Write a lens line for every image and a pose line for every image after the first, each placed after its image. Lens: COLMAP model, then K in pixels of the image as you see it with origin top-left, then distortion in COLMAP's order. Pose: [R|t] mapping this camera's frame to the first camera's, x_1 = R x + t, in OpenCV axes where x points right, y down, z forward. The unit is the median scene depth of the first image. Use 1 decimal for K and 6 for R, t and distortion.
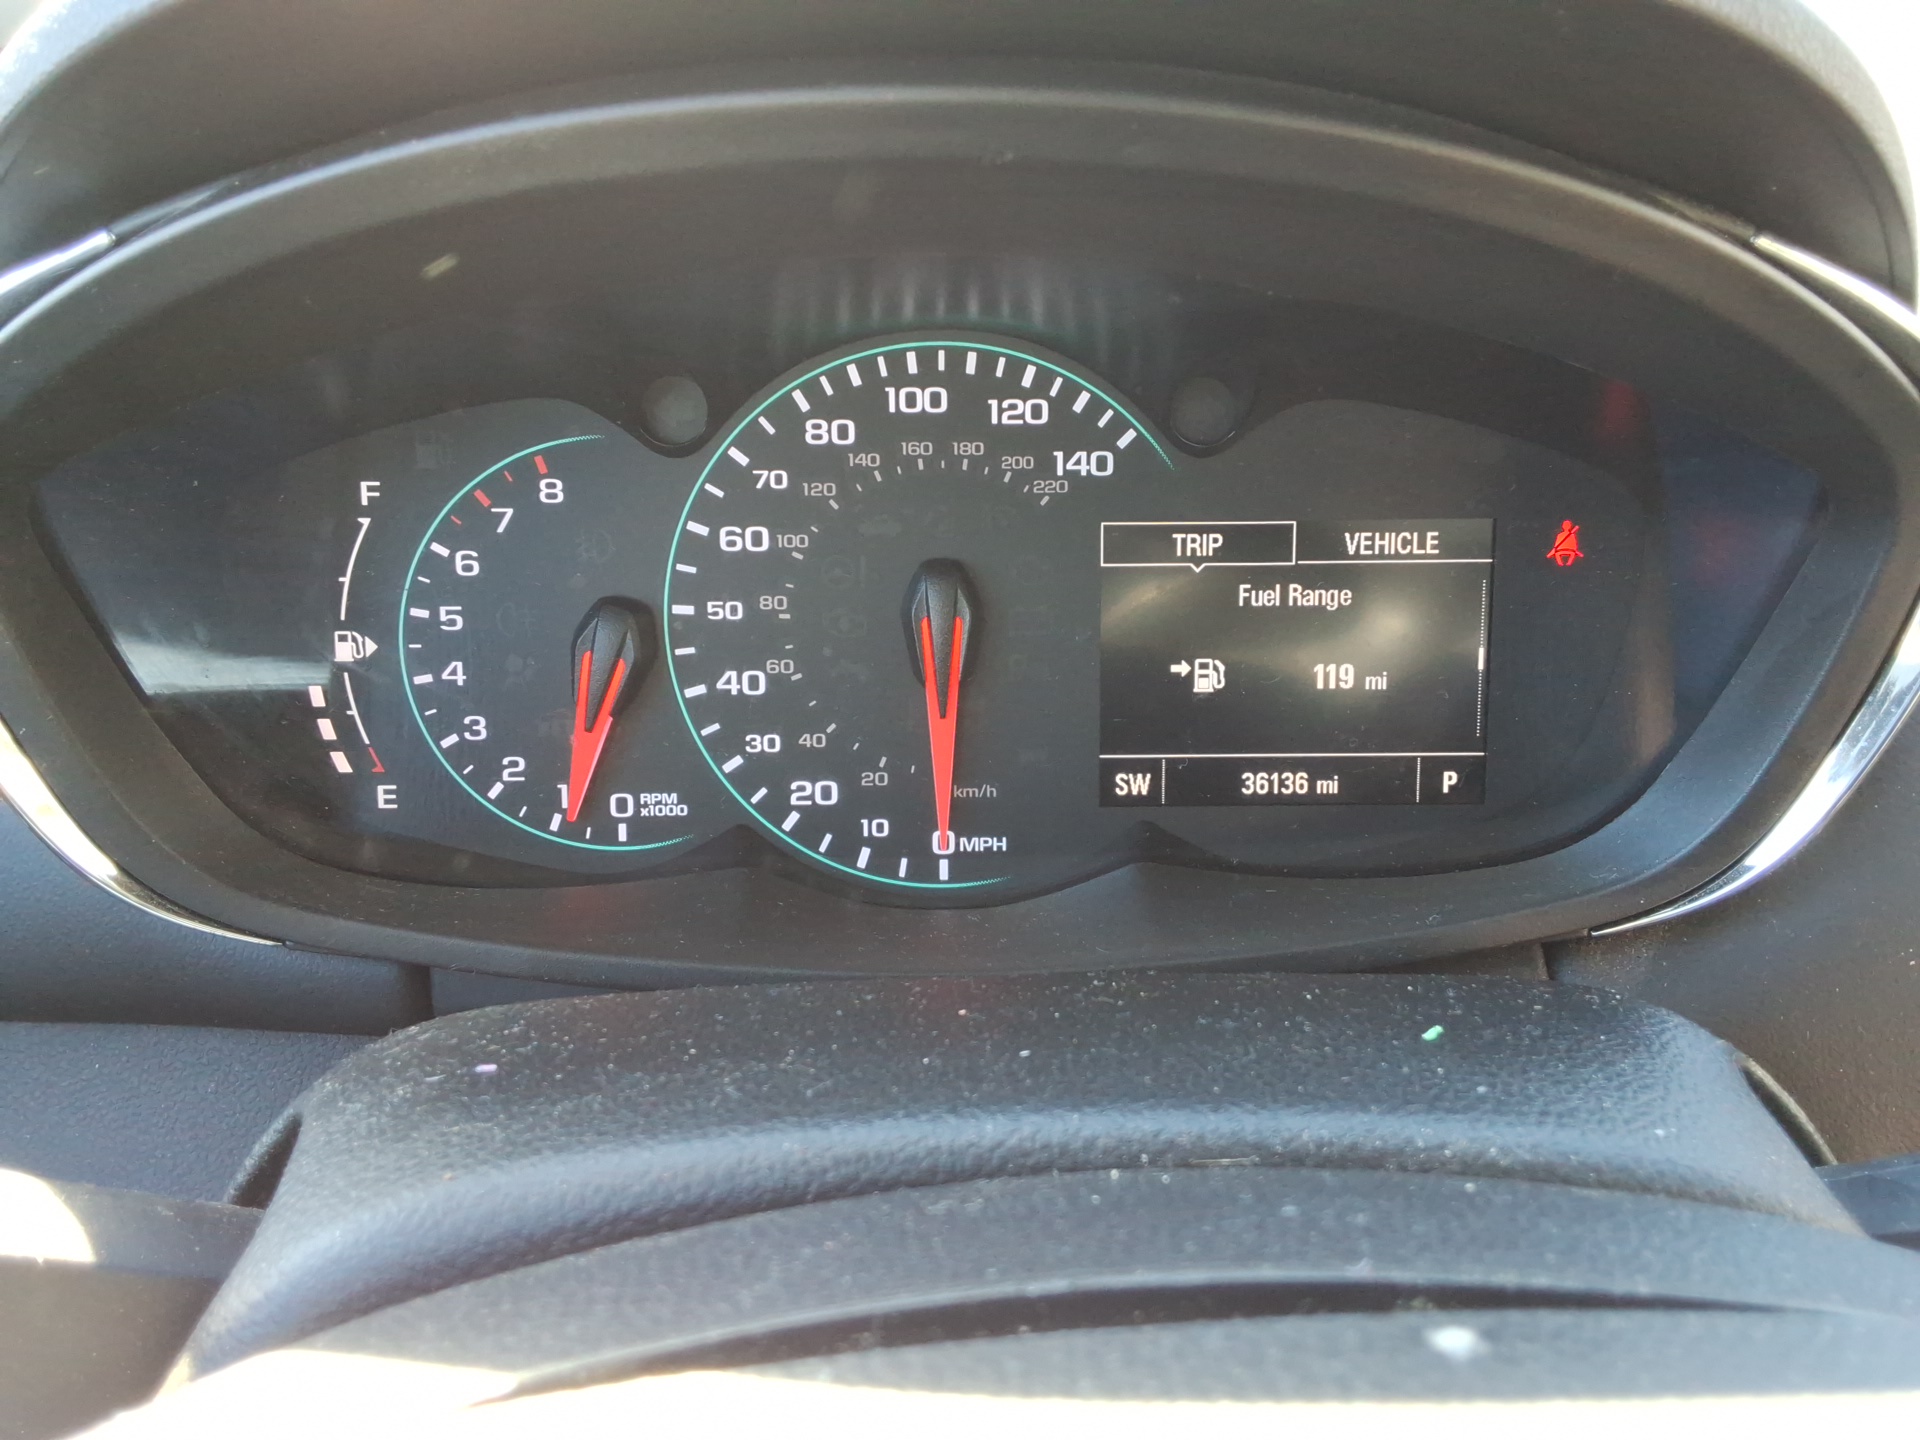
lens RADIAL K [[1552.8, 0, 956.9], [0, 1552.8, 720.0], [0, 0, 1]] dist [0.068004, -0.094036]
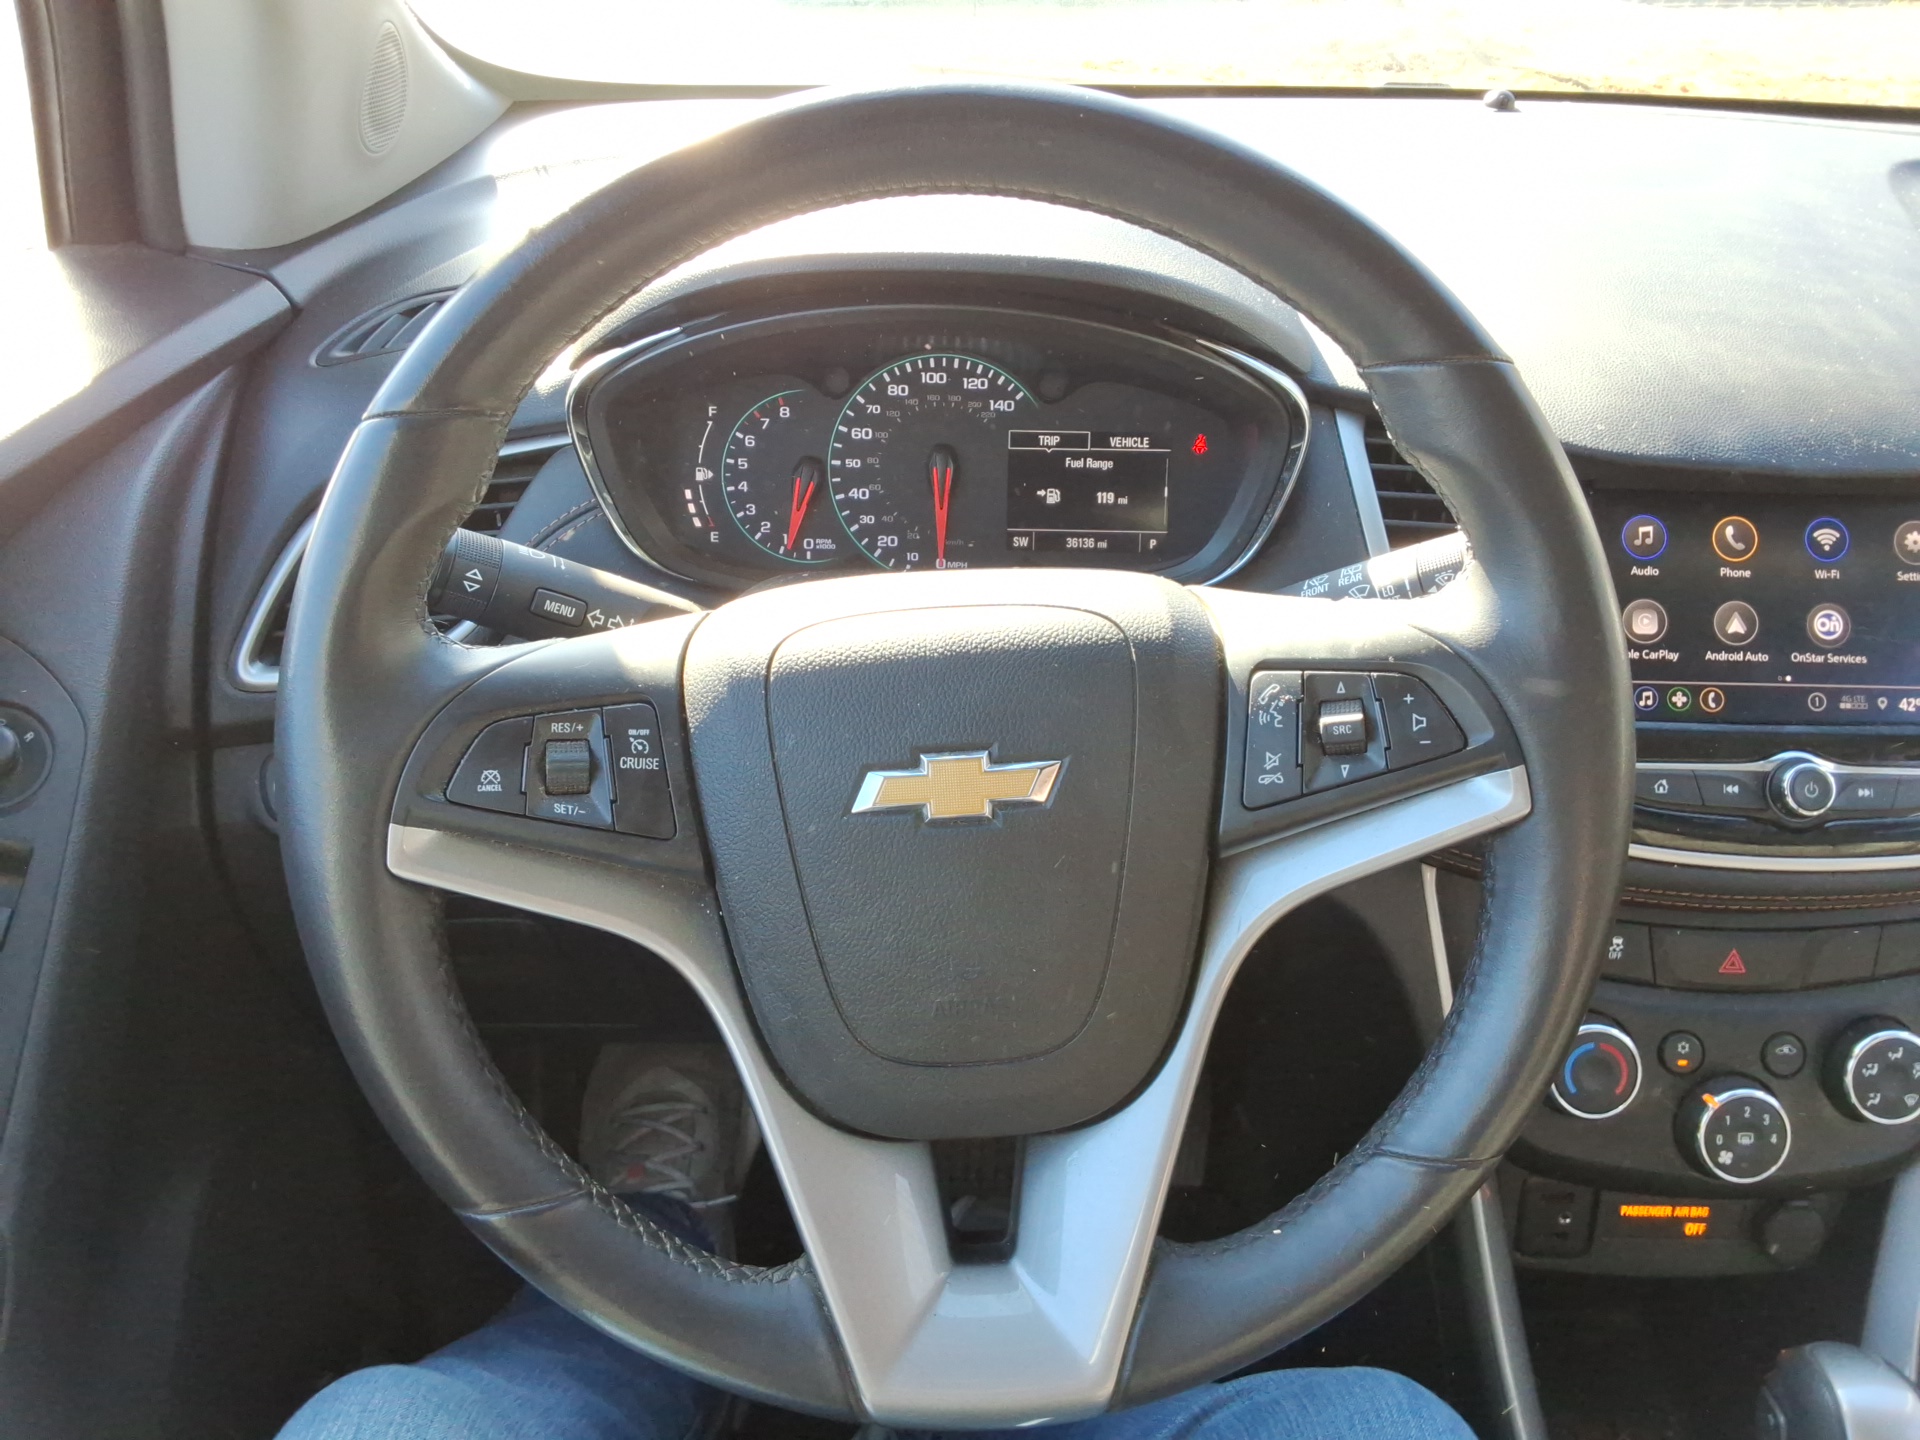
lens RADIAL K [[1552.8, 0, 966.6], [0, 1552.8, 729.0], [0, 0, 1]] dist [0.068004, -0.094036]
pose [[0.999731, 0.022202, 0.006723, 0.021319], [-0.022581, 0.997766, 0.062879, 0.188185], [-0.005312, -0.063014, 0.997999, -1.464994]]
